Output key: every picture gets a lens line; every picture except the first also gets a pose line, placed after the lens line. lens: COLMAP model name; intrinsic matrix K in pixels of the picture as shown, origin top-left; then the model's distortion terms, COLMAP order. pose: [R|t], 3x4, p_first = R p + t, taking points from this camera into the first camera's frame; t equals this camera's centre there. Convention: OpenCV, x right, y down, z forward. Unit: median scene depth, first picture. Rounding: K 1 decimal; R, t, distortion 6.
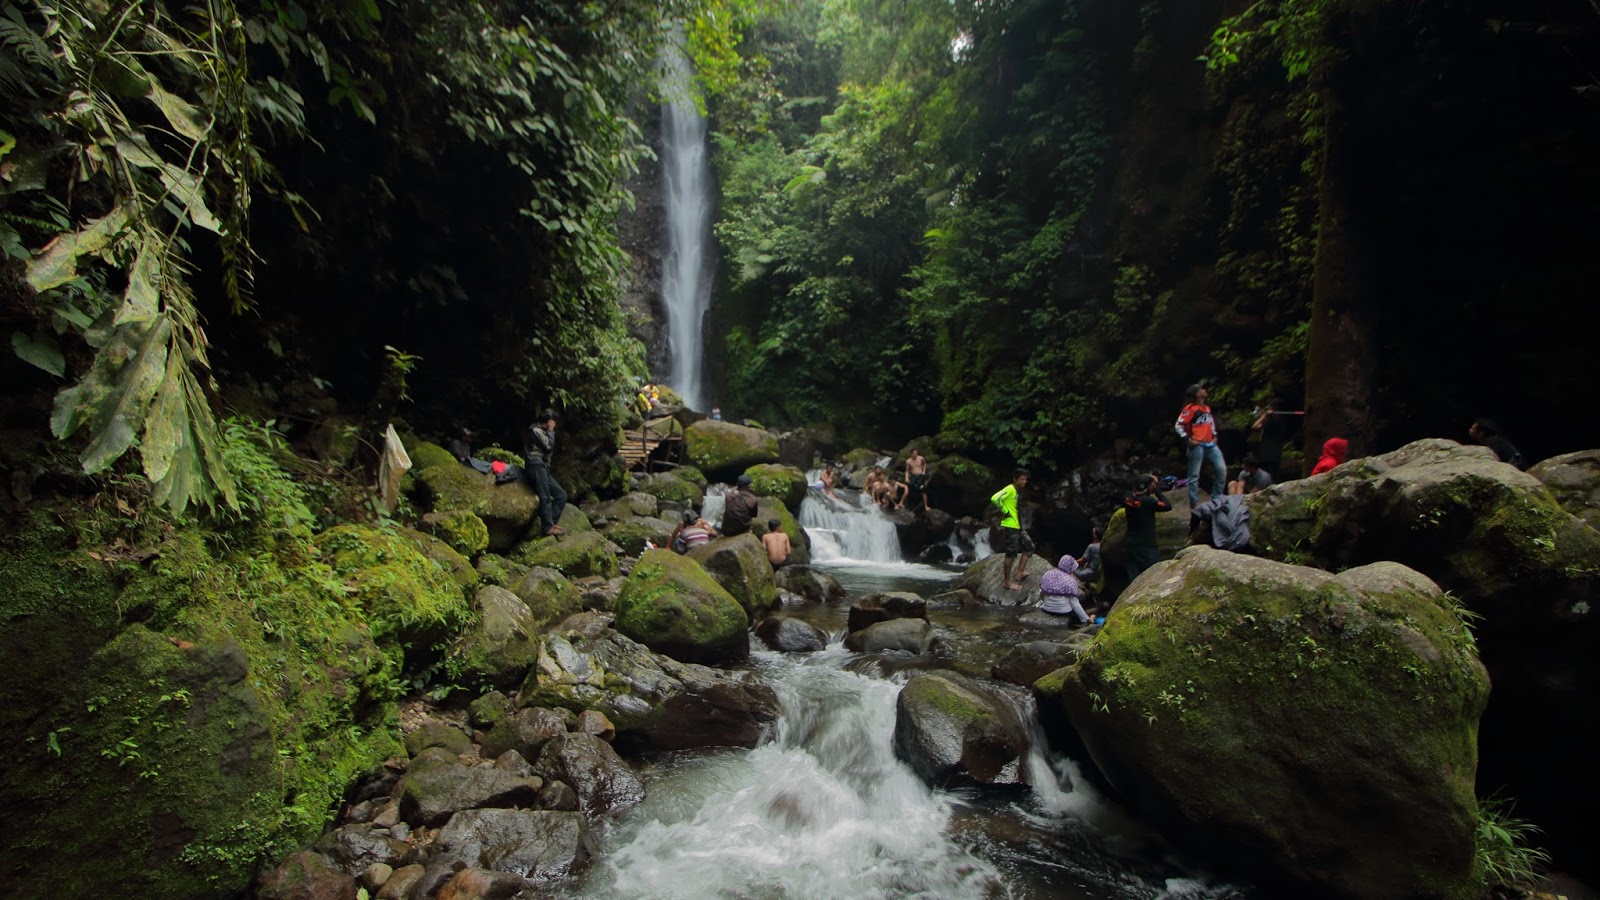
lens RADIAL K [[752.6, 0, 806.2], [0, 752.6, 465.0], [0, 0, 1]] dist [0.019270, -0.020010]
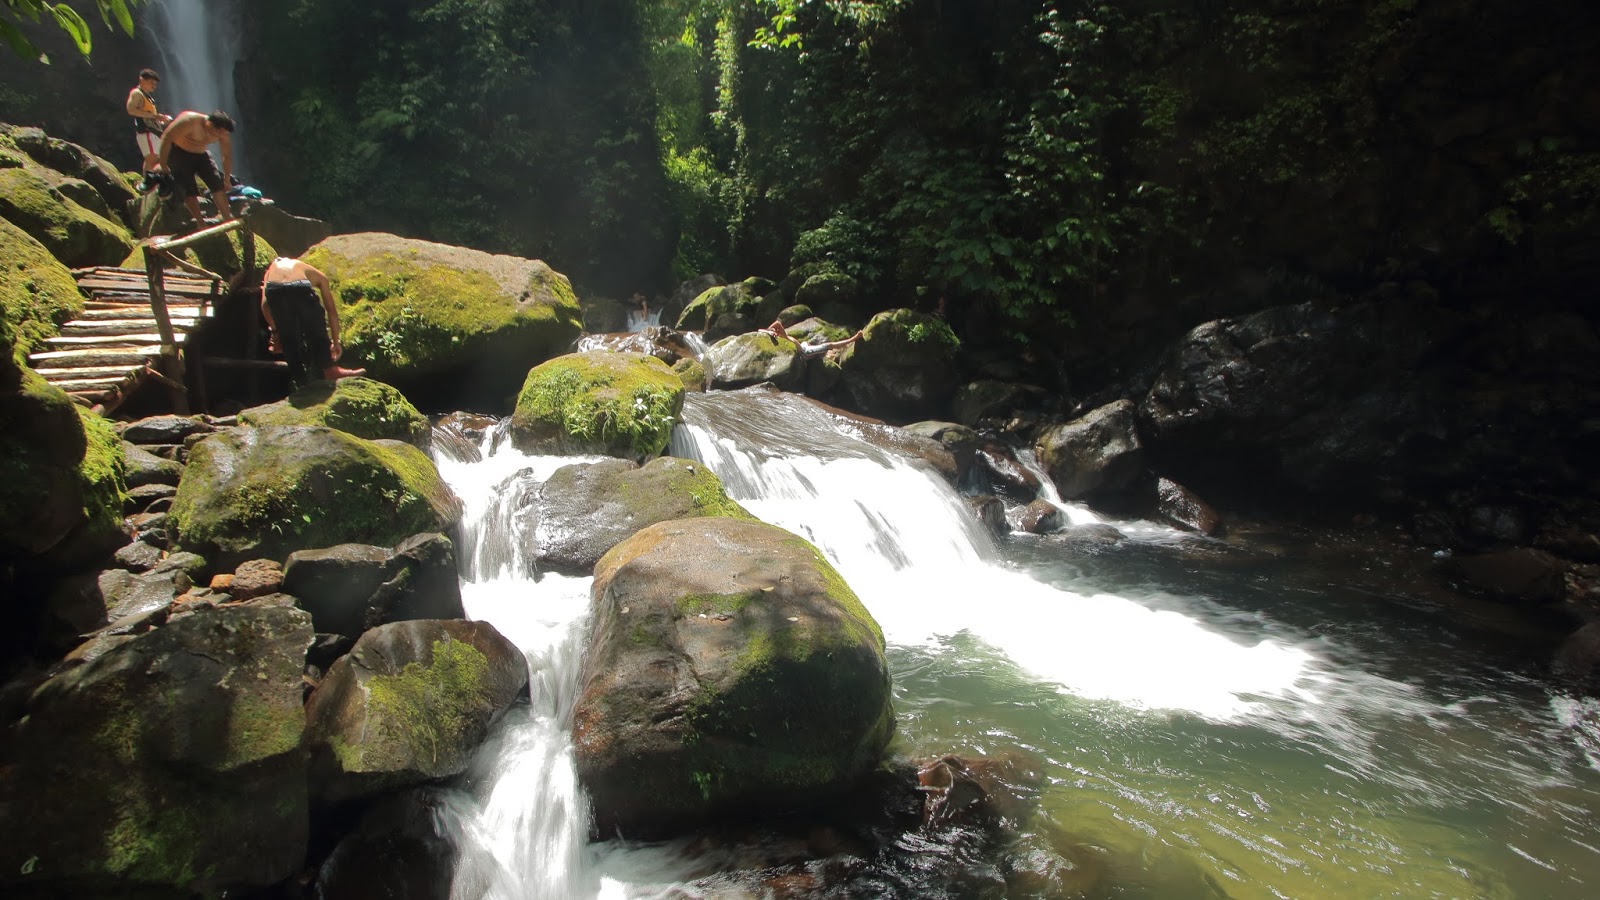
lens RADIAL K [[752.6, 0, 806.2], [0, 752.6, 465.0], [0, 0, 1]] dist [0.019270, -0.020010]
pose [[0.881304, -0.133119, 0.453413, -0.064298], [0.037479, 0.976170, 0.213749, -0.010775], [-0.471062, -0.171384, 0.865291, 0.294774]]
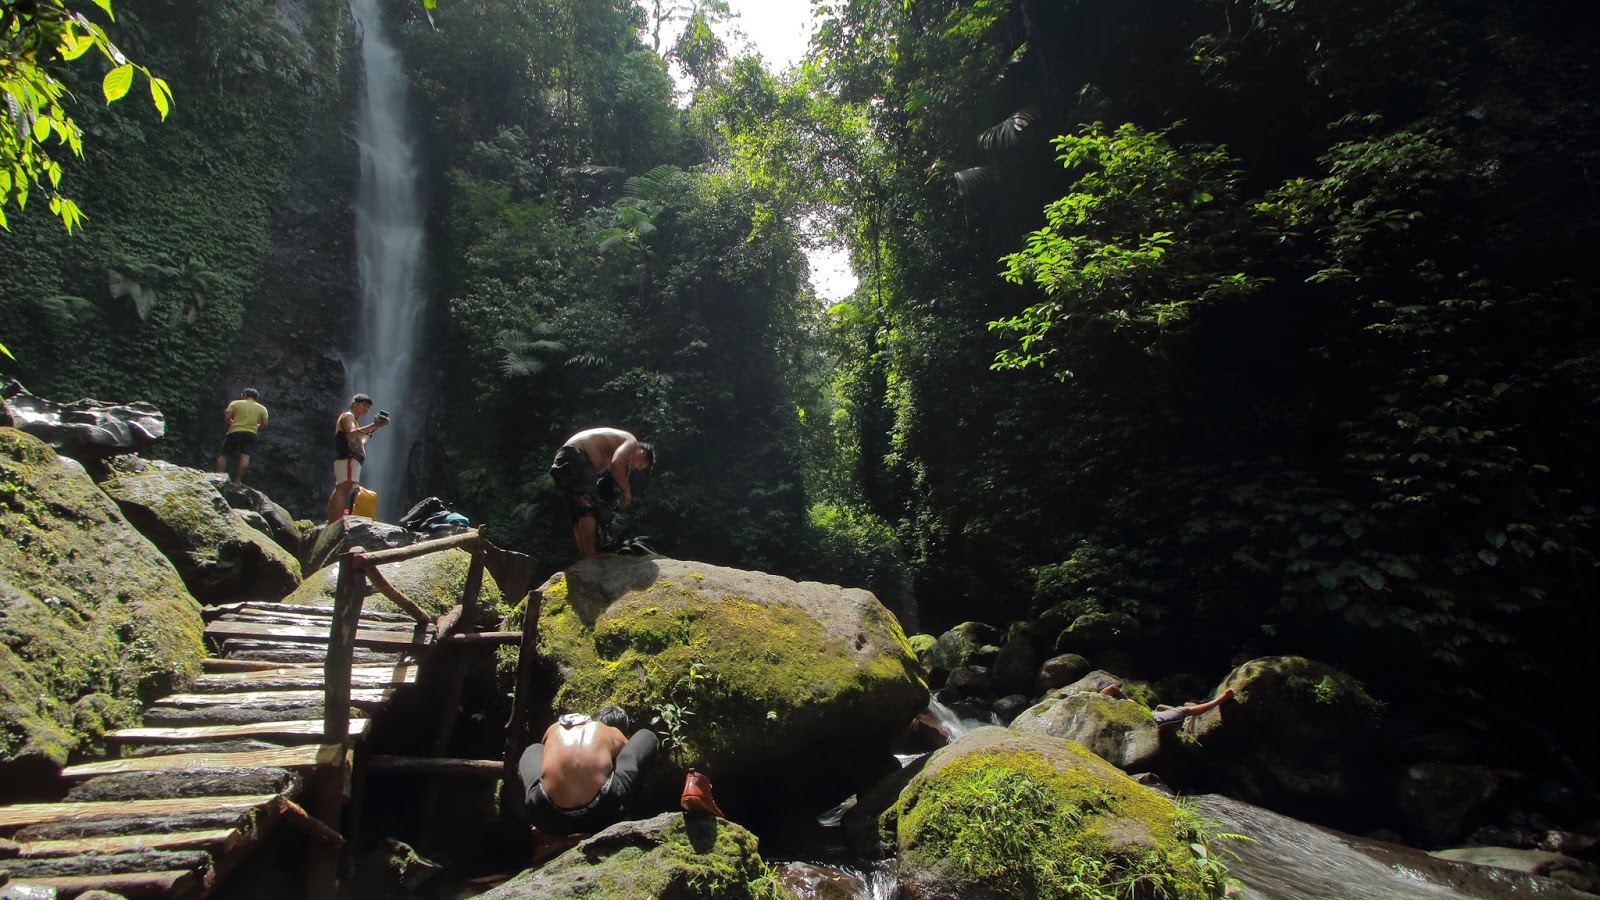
lens RADIAL K [[752.6, 0, 806.2], [0, 752.6, 465.0], [0, 0, 1]] dist [0.019270, -0.020010]
pose [[0.923150, 0.045586, 0.381727, -0.090596], [0.054817, 0.967190, -0.248070, -0.012205], [-0.380511, 0.249931, 0.890363, 0.393823]]
